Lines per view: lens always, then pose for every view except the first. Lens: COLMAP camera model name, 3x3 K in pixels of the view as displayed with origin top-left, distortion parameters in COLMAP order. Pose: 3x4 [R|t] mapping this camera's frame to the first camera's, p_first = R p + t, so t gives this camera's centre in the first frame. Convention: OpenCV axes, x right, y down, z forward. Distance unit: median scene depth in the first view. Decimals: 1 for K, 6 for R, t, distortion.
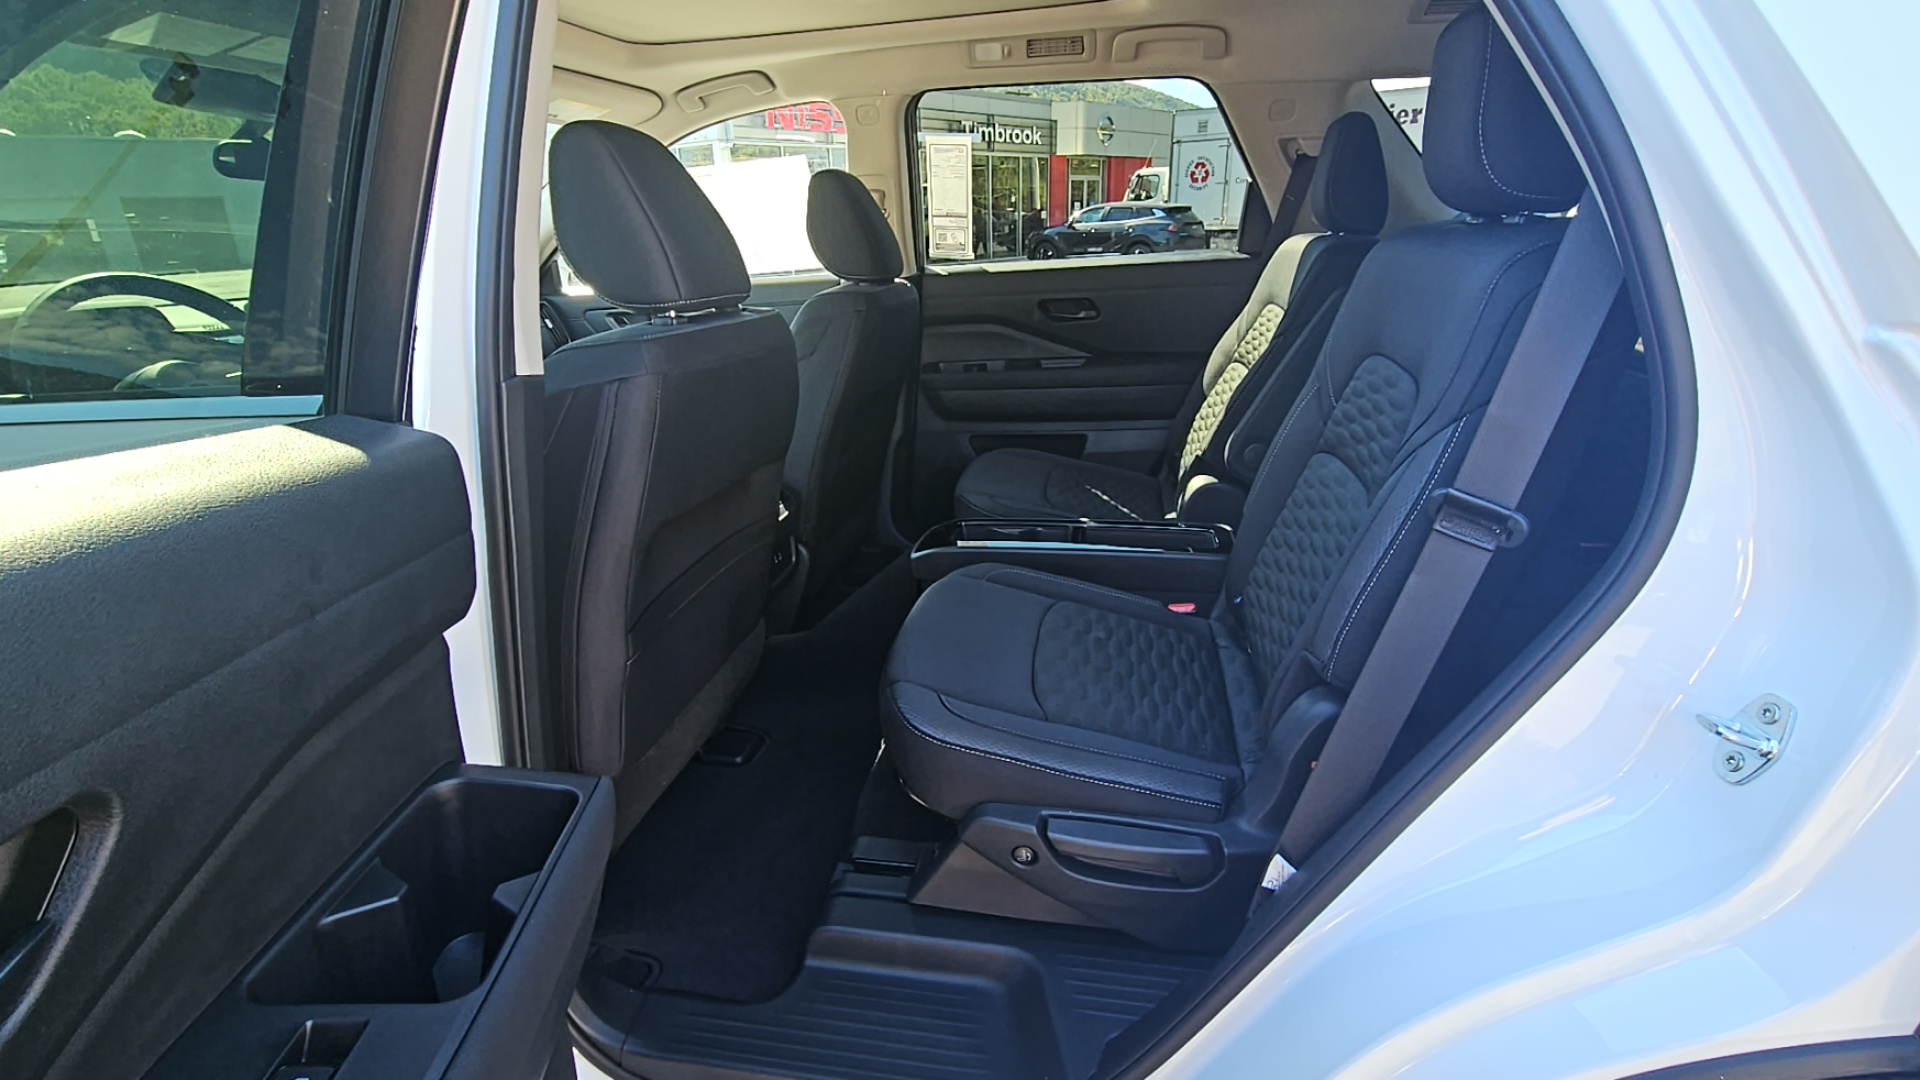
lens RADIAL K [[864.8, 0, 953.0], [0, 864.8, 507.7], [0, 0, 1]] dist [0.017169, -0.010518]
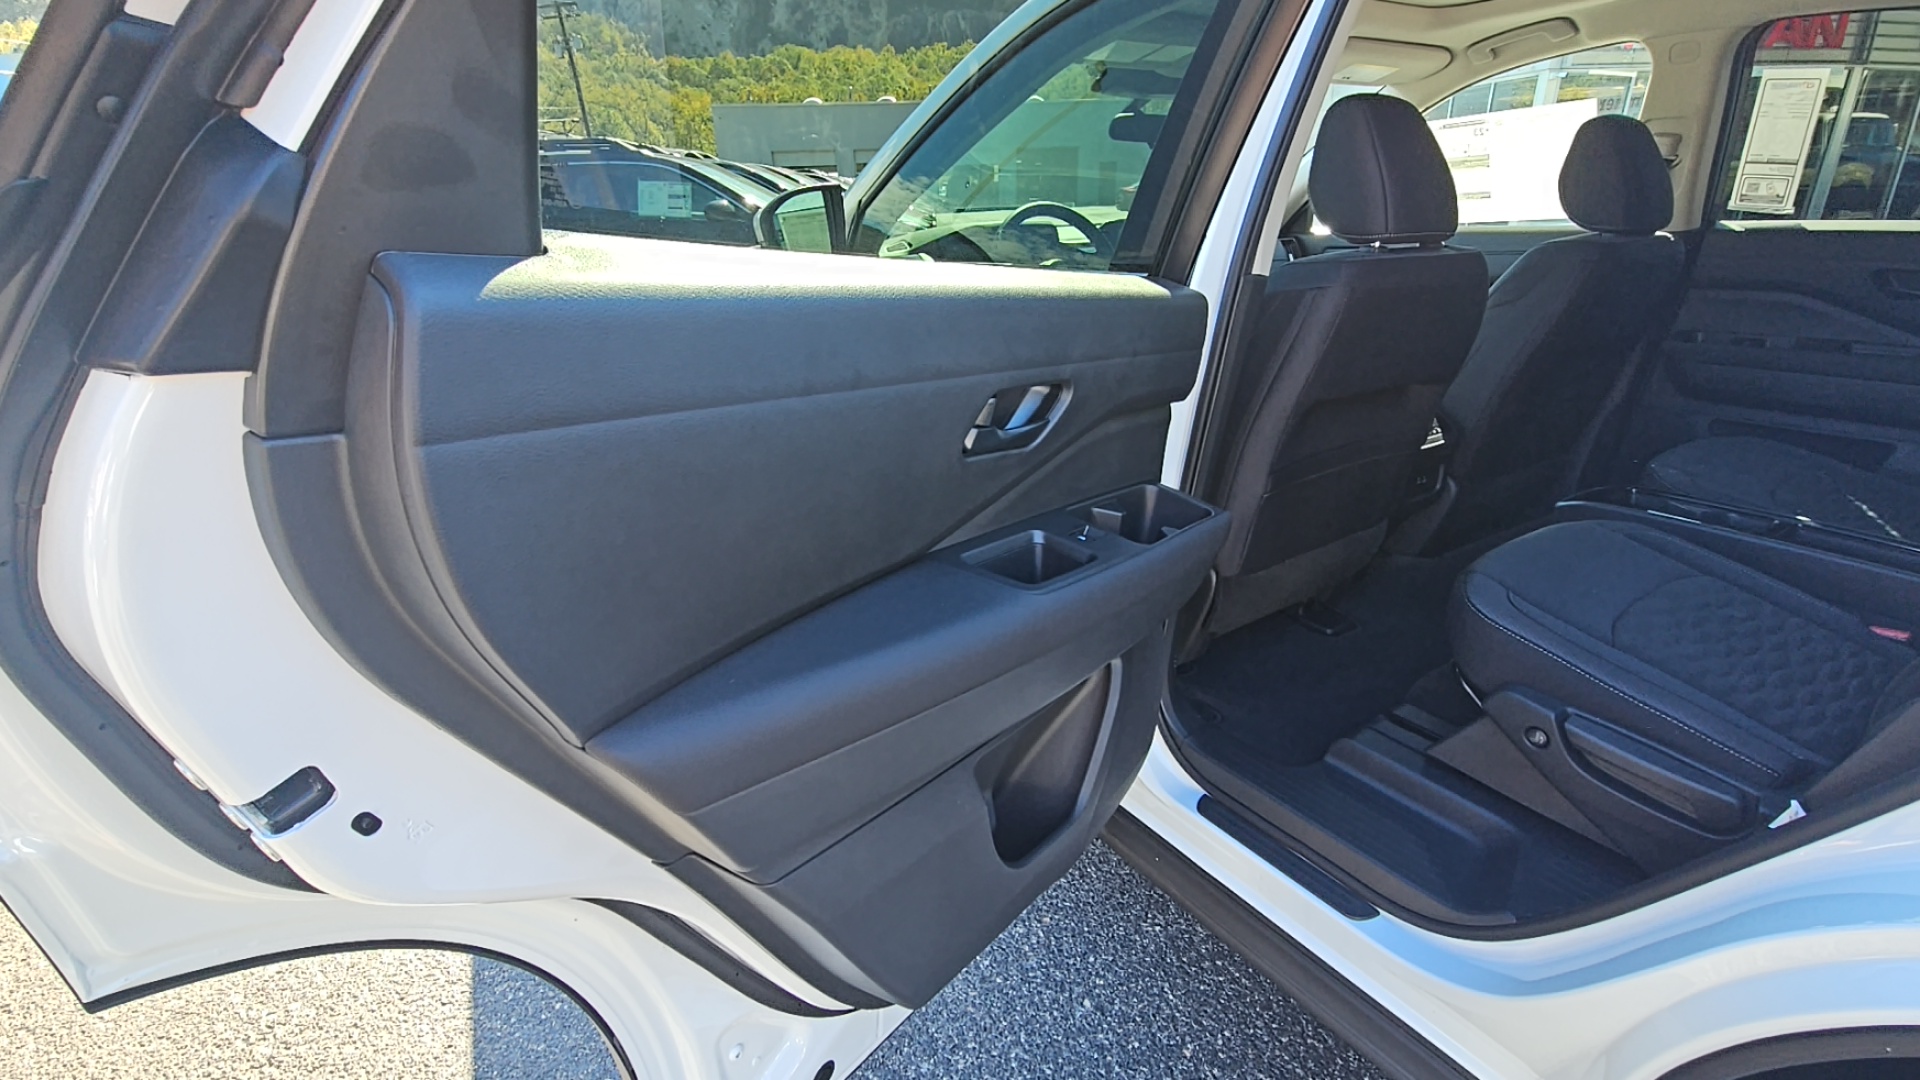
lens RADIAL K [[864.8, 0, 927.4], [0, 864.8, 539.3], [0, 0, 1]] dist [0.017169, -0.010518]
pose [[0.680810, 0.289915, -0.672641, 0.159518], [-0.229491, 0.956523, 0.179993, 0.085736], [0.695580, 0.031824, 0.717744, -0.281038]]
